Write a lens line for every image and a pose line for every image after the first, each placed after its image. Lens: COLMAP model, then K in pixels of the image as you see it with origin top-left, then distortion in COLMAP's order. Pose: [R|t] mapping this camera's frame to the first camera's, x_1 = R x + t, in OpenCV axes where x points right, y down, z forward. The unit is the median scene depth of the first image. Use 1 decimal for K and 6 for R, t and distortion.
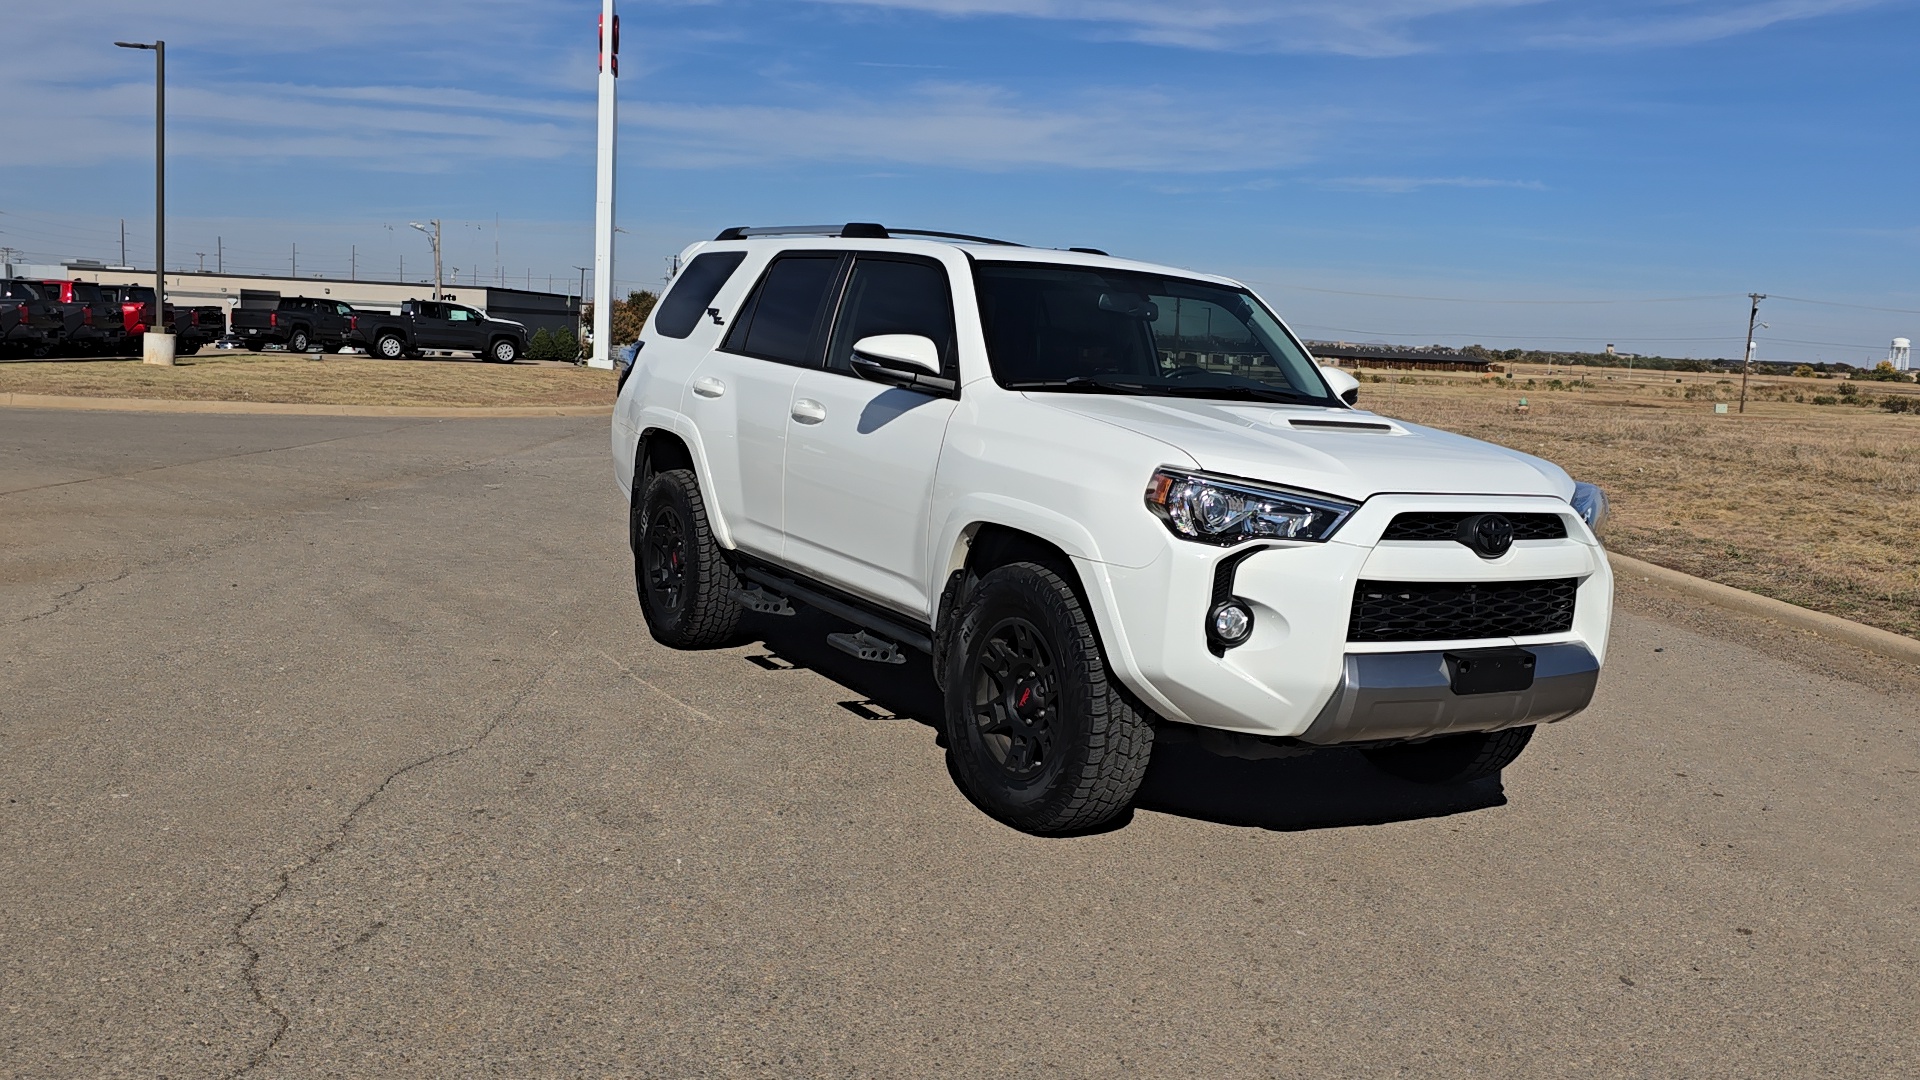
lens RADIAL K [[1619.0, 0, 956.1], [0, 1619.0, 541.4], [0, 0, 1]] dist [-0.024221, 0.036875]
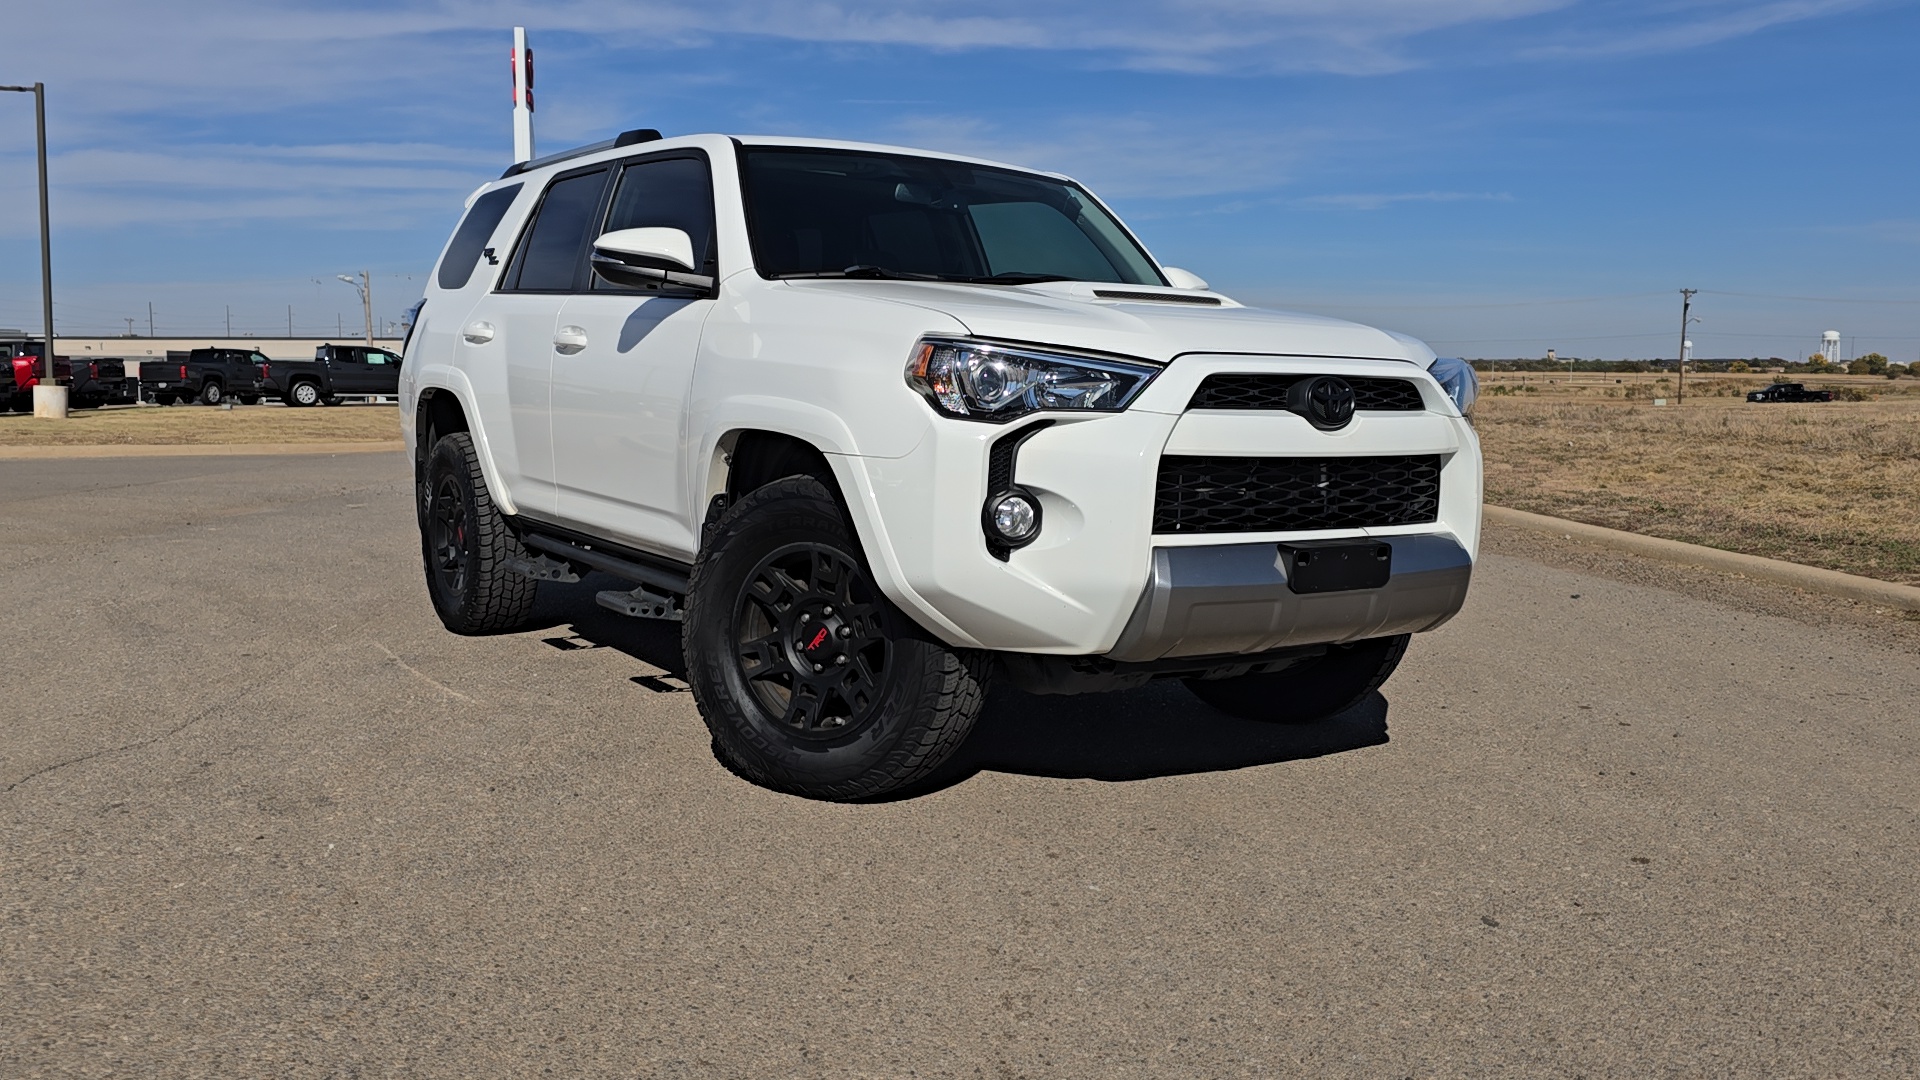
lens RADIAL K [[1619.0, 0, 971.6], [0, 1619.0, 524.7], [0, 0, 1]] dist [-0.024221, 0.036875]
pose [[0.998168, -0.049284, 0.035104, 0.101429], [0.050352, 0.998274, -0.030216, 0.065240], [-0.033554, 0.031928, 0.998927, 0.156464]]
